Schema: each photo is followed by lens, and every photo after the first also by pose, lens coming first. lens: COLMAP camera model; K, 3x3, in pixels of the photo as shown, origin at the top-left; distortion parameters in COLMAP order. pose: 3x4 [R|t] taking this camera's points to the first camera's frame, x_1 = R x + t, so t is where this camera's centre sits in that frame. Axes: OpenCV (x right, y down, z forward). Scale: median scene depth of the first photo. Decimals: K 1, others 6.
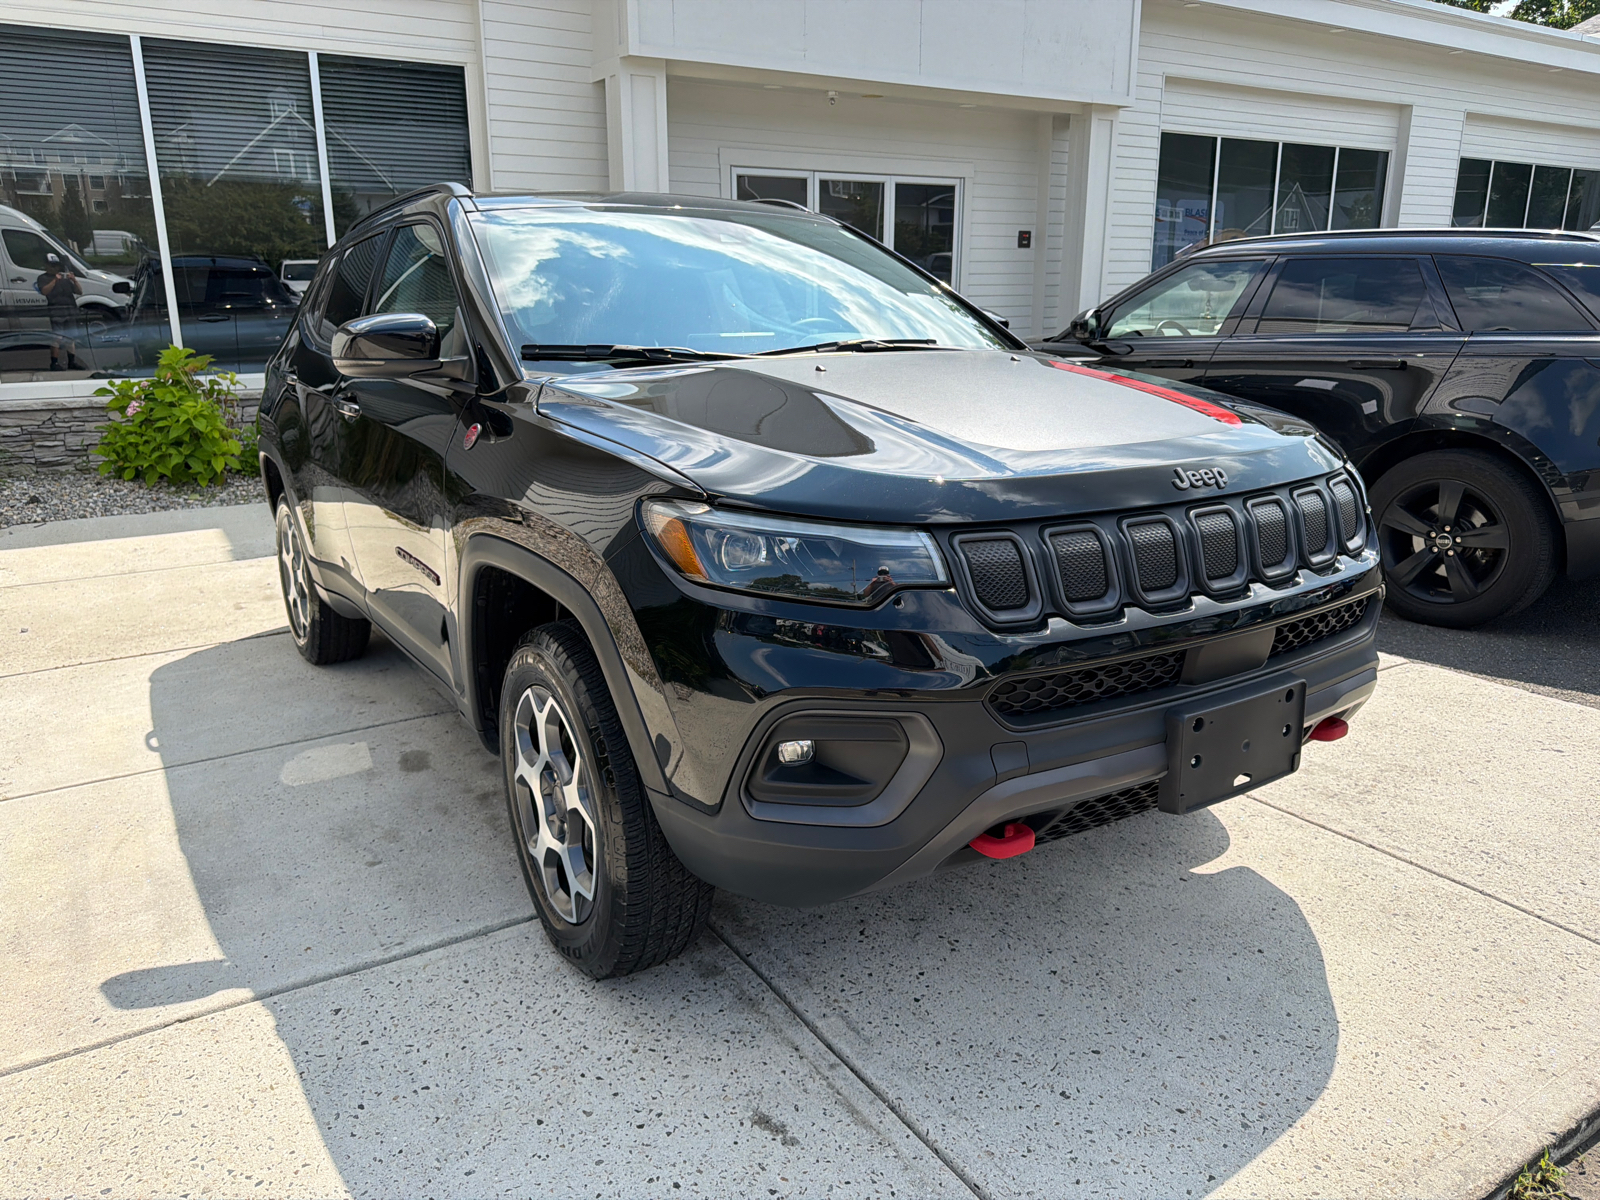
lens RADIAL K [[1139.0, 0, 798.4], [0, 1139.0, 584.9], [0, 0, 1]] dist [0.018365, -0.023391]
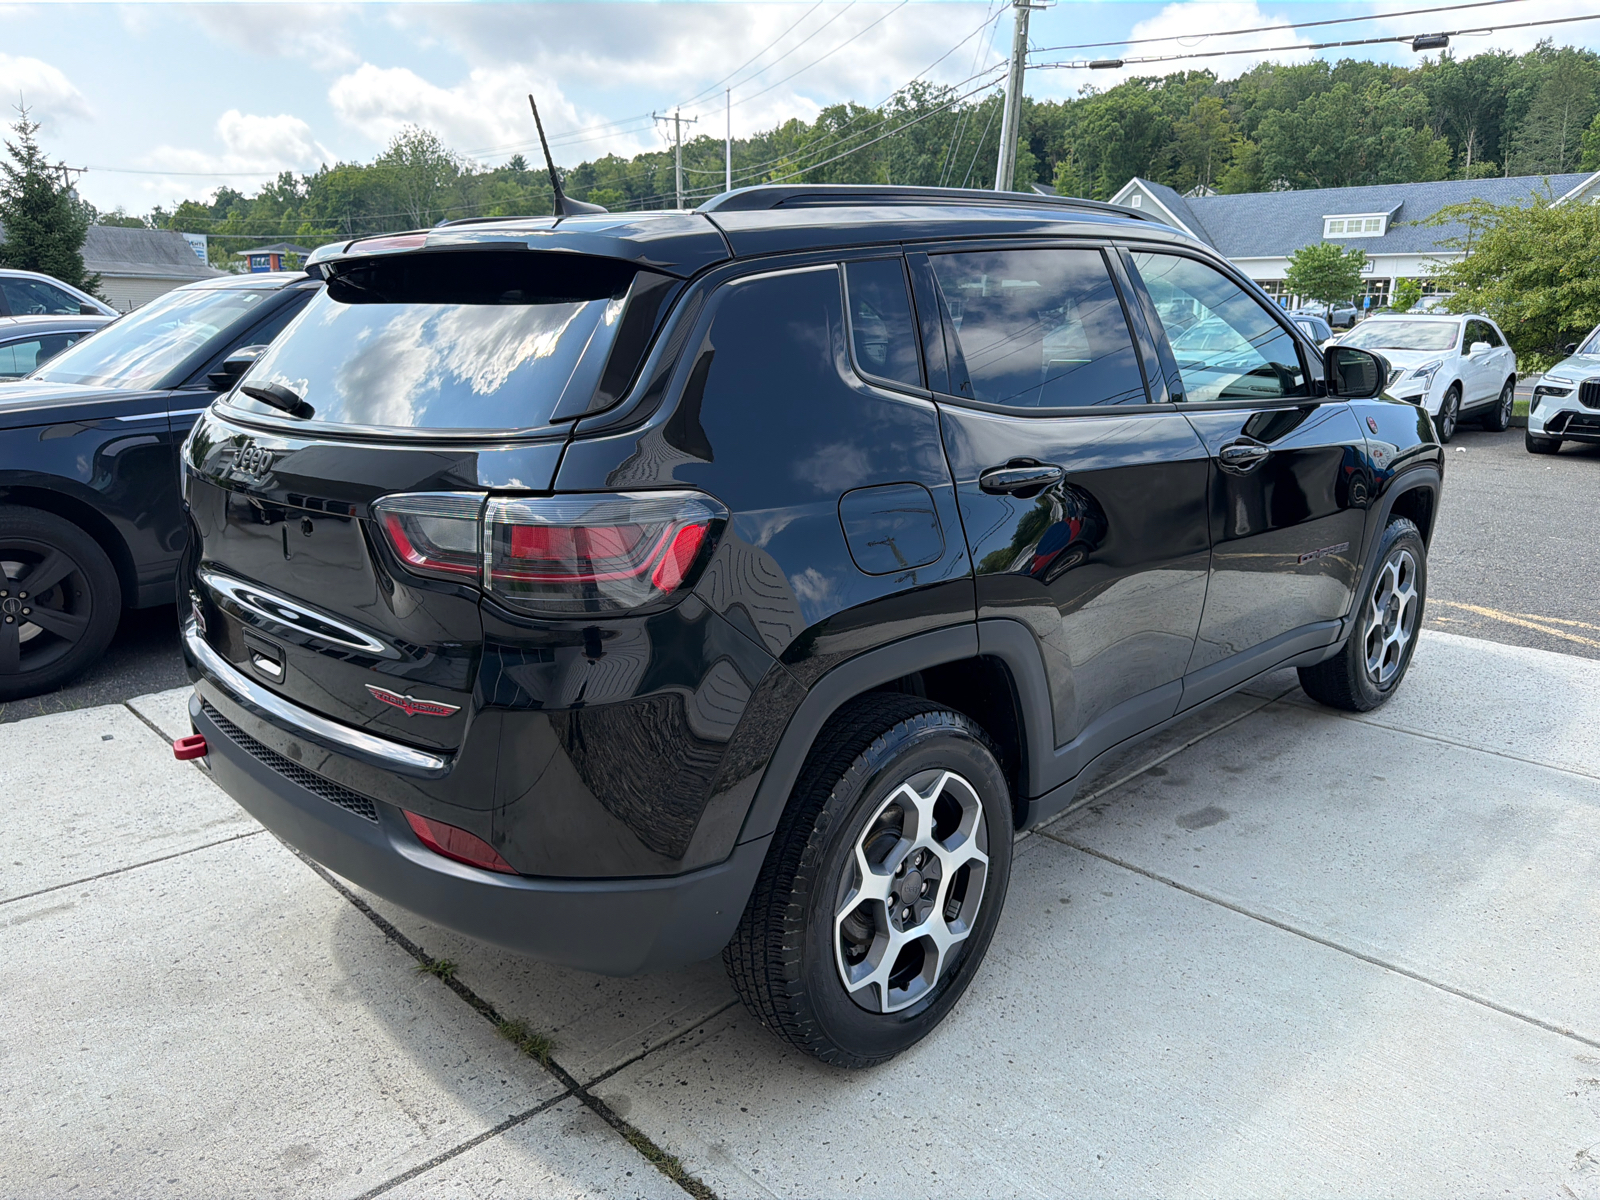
lens RADIAL K [[1139.0, 0, 800.3], [0, 1139.0, 591.6], [0, 0, 1]] dist [0.018365, -0.023391]
pose [[-0.209058, -0.217043, 0.953513, -1.362867], [0.238199, 0.934388, 0.264916, -0.425869], [-0.948449, 0.282509, -0.143642, 1.687080]]
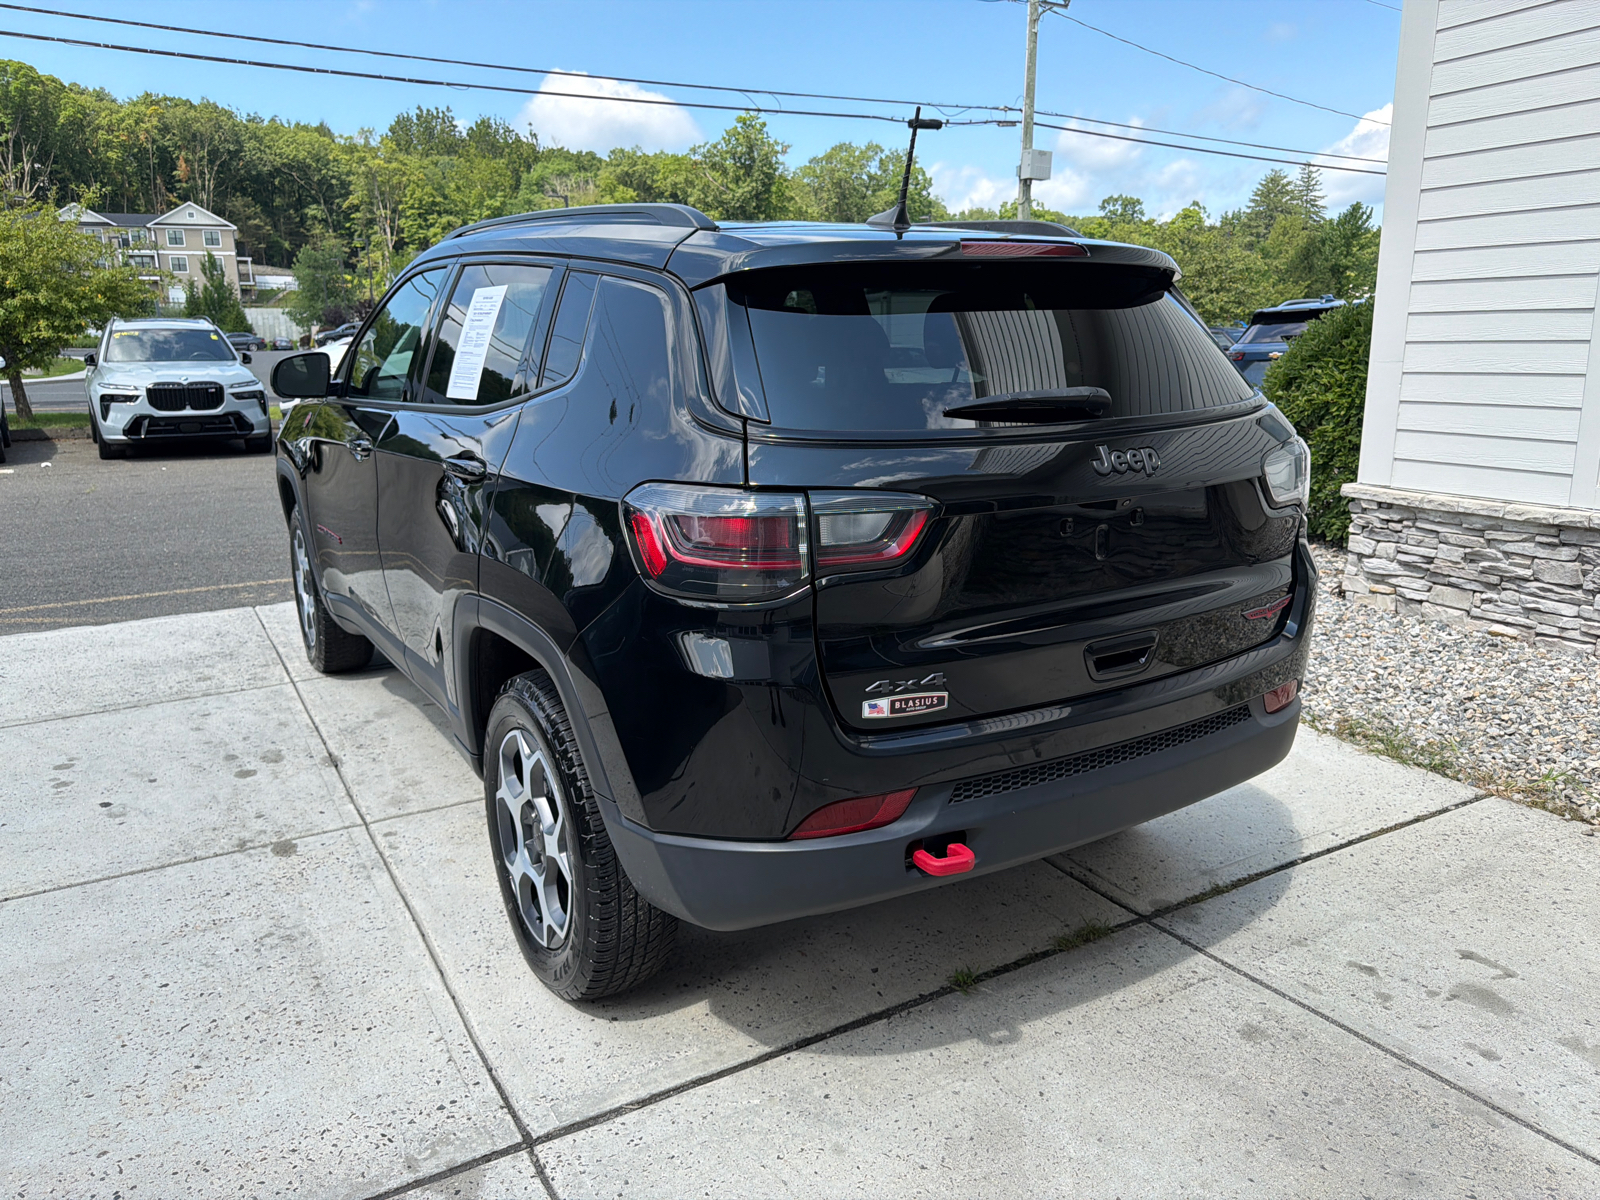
lens RADIAL K [[1139.0, 0, 798.3], [0, 1139.0, 600.2], [0, 0, 1]] dist [0.018365, -0.023391]
pose [[-0.999523, 0.014832, 0.027080, -0.405883], [0.025714, 0.885367, 0.464180, -0.656841], [-0.017091, 0.464655, -0.885327, 2.565012]]
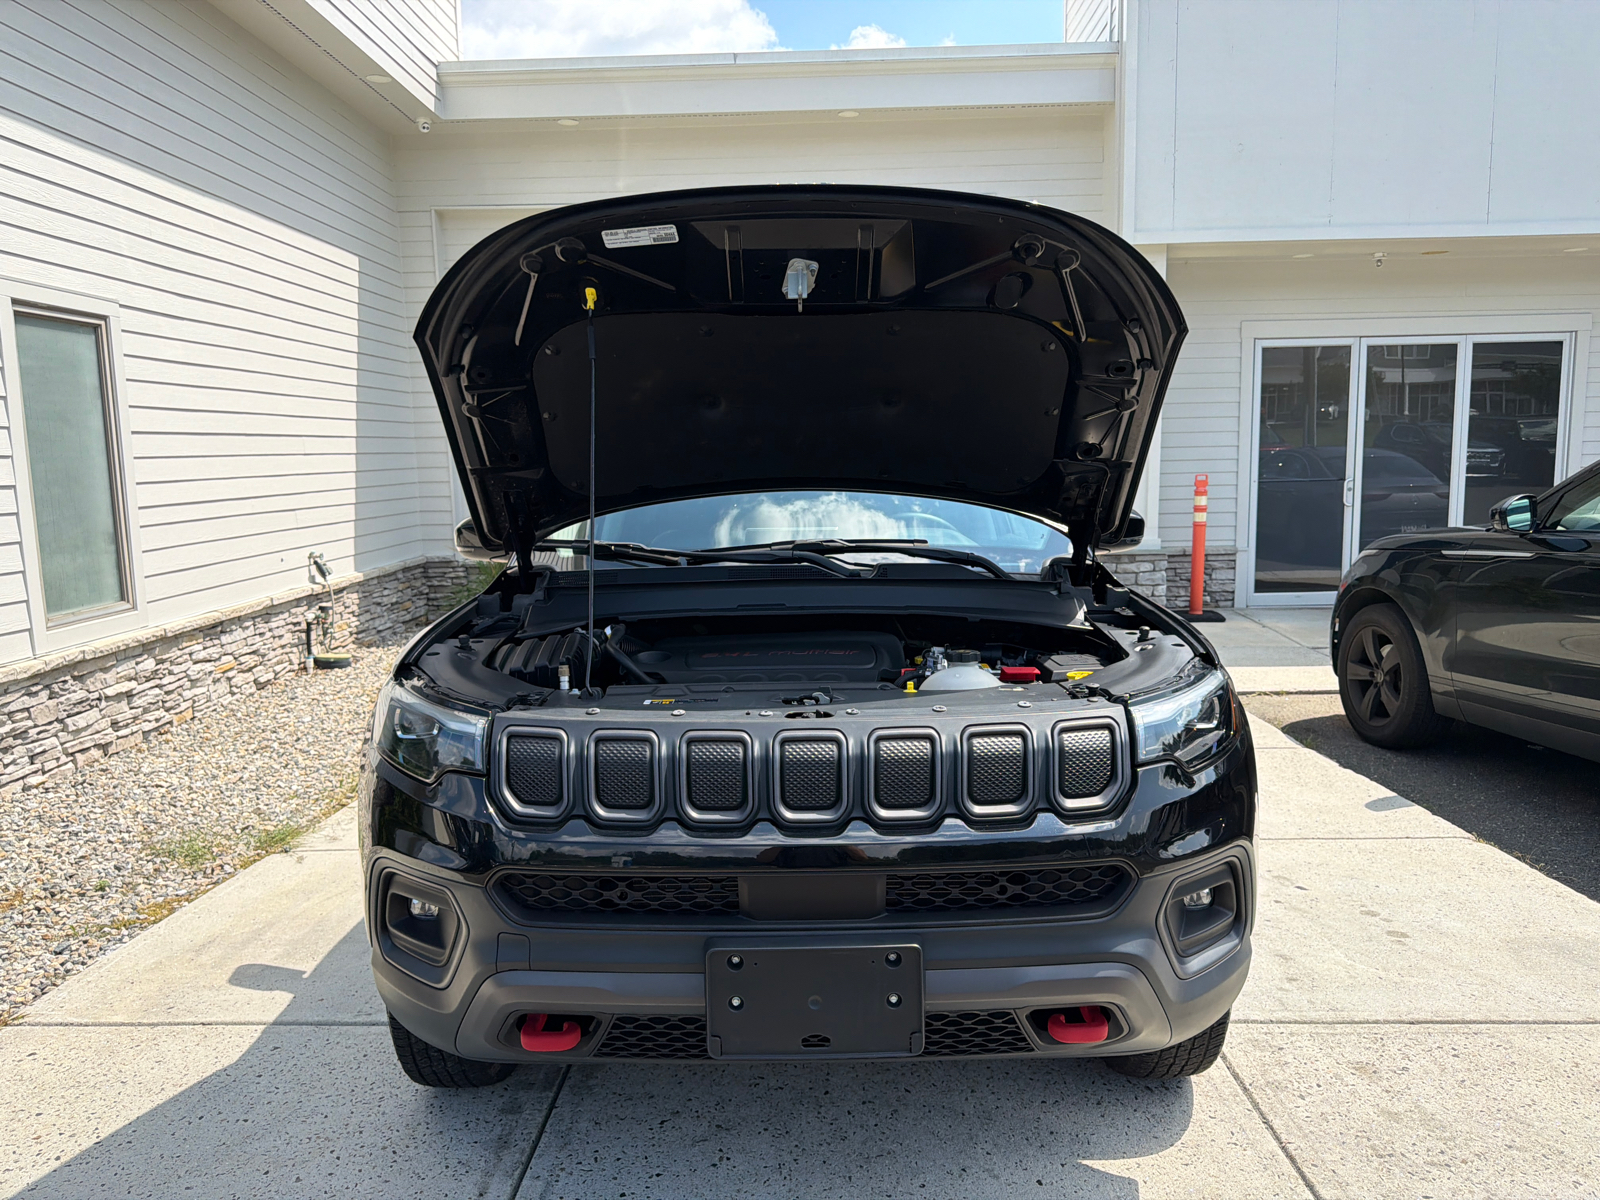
lens RADIAL K [[1139.0, 0, 796.0], [0, 1139.0, 594.3], [0, 0, 1]] dist [0.018365, -0.023391]
pose [[0.835527, 0.052708, -0.546915, 0.579803], [-0.125880, 0.987276, -0.097162, -0.060227], [0.534835, 0.150027, 0.831531, 0.130372]]
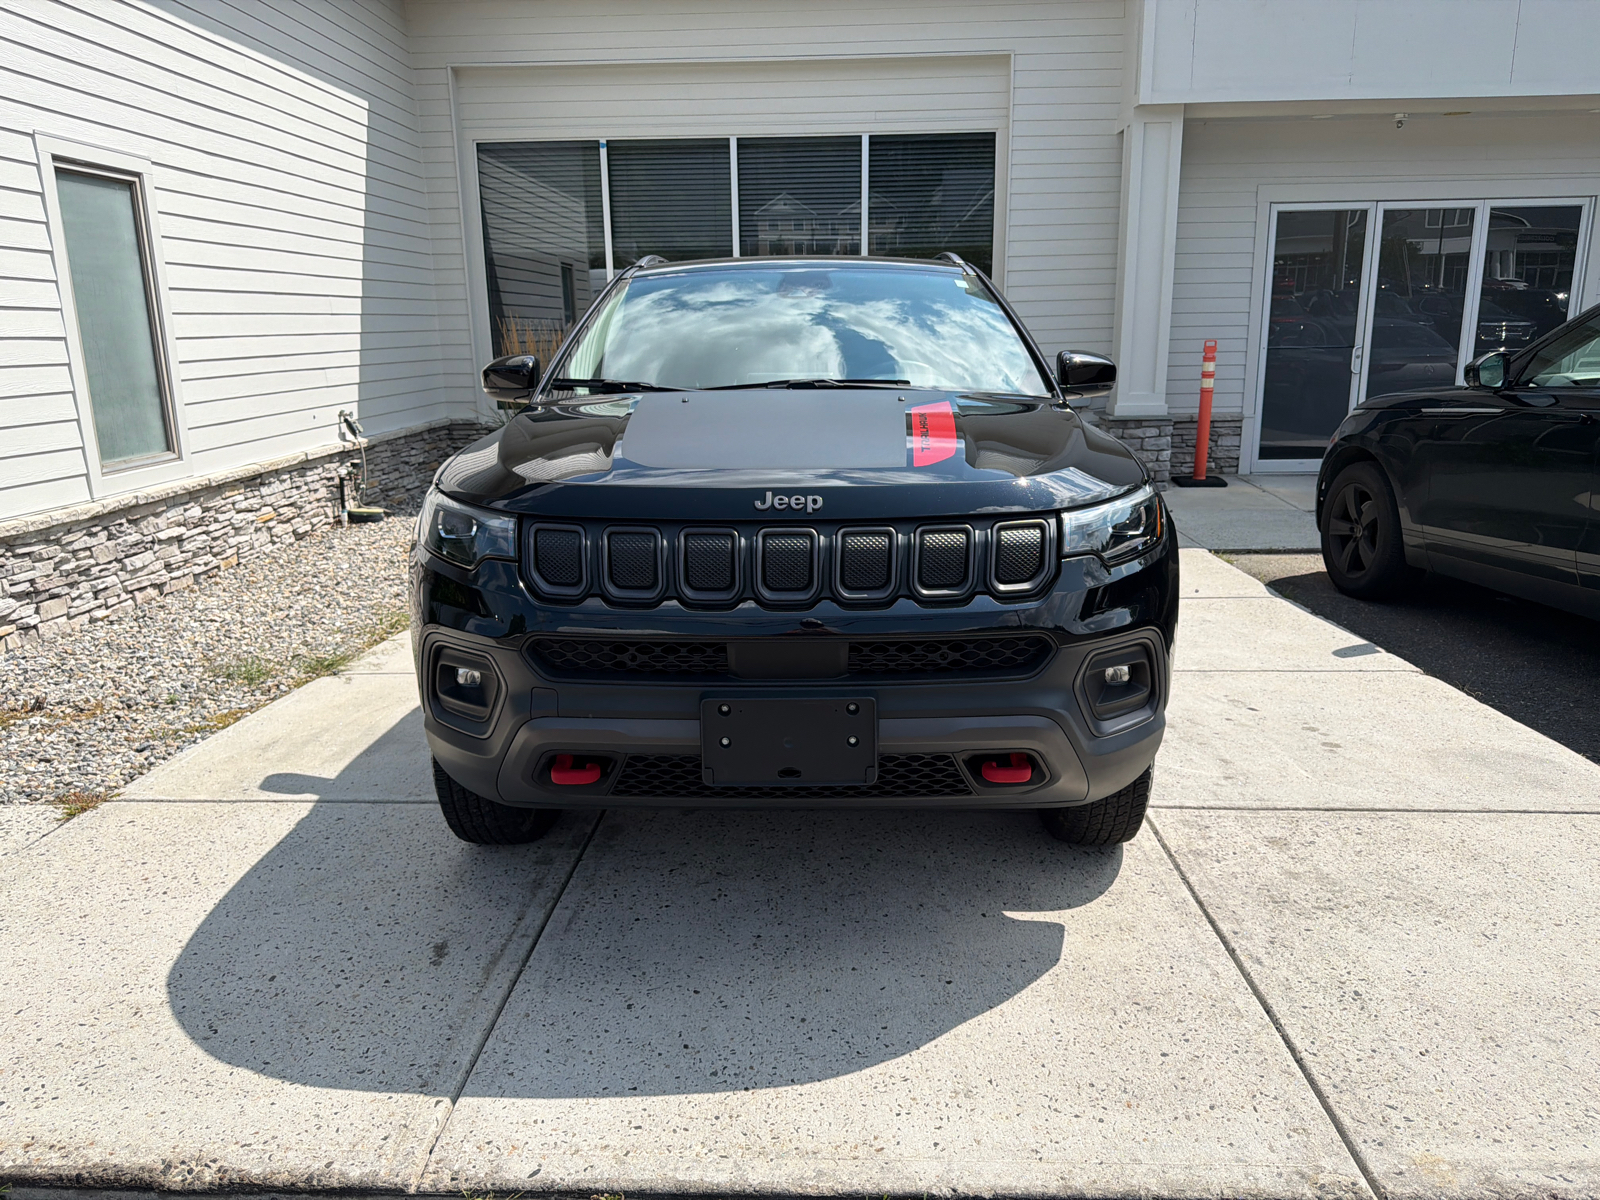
lens RADIAL K [[1139.0, 0, 801.2], [0, 1139.0, 586.4], [0, 0, 1]] dist [0.018365, -0.023391]
pose [[0.826922, 0.115141, -0.550402, 0.671489], [-0.134239, 0.990933, 0.005617, -0.012621], [0.546059, 0.069240, 0.834881, 0.049626]]
